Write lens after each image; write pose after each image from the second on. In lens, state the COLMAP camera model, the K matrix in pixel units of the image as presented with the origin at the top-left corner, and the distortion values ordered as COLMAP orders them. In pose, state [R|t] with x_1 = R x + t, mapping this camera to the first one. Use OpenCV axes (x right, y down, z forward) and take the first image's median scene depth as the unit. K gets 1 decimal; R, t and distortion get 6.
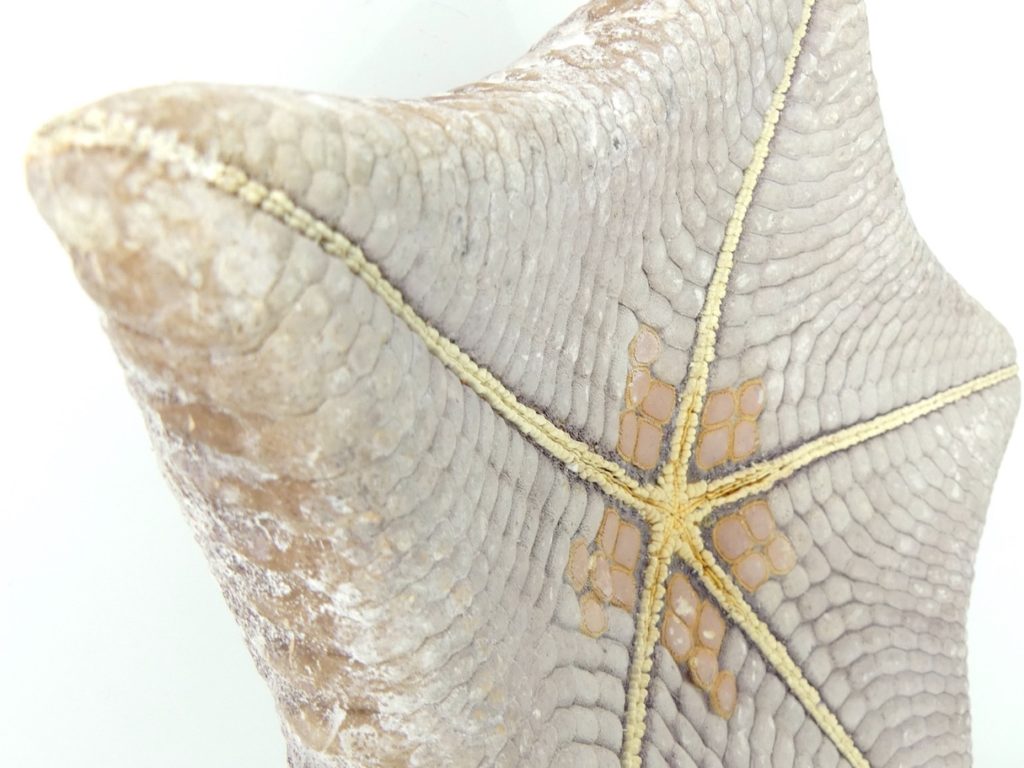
lens RADIAL K [[832.5, 0, 512.6], [0, 832.5, 390.8], [0, 0, 1]] dist [-0.016504, -0.015363]
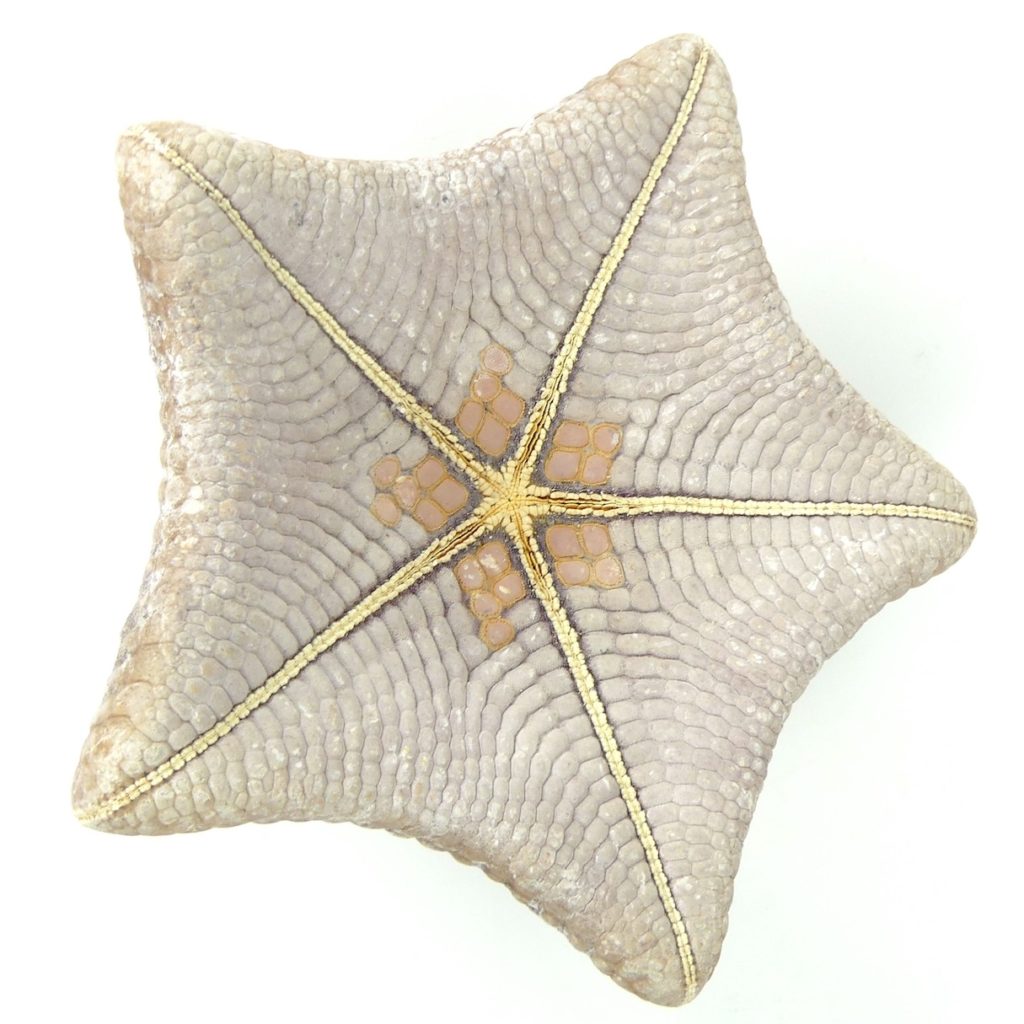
lens RADIAL K [[1045.6, 0, 512.1], [0, 1045.6, 508.2], [0, 0, 1]] dist [0.001164, 0.000000]
pose [[0.879382, 0.196947, -0.433474, 1.098297], [-0.276951, 0.952153, -0.129239, 0.448483], [0.387280, 0.233702, 0.891851, -0.565201]]
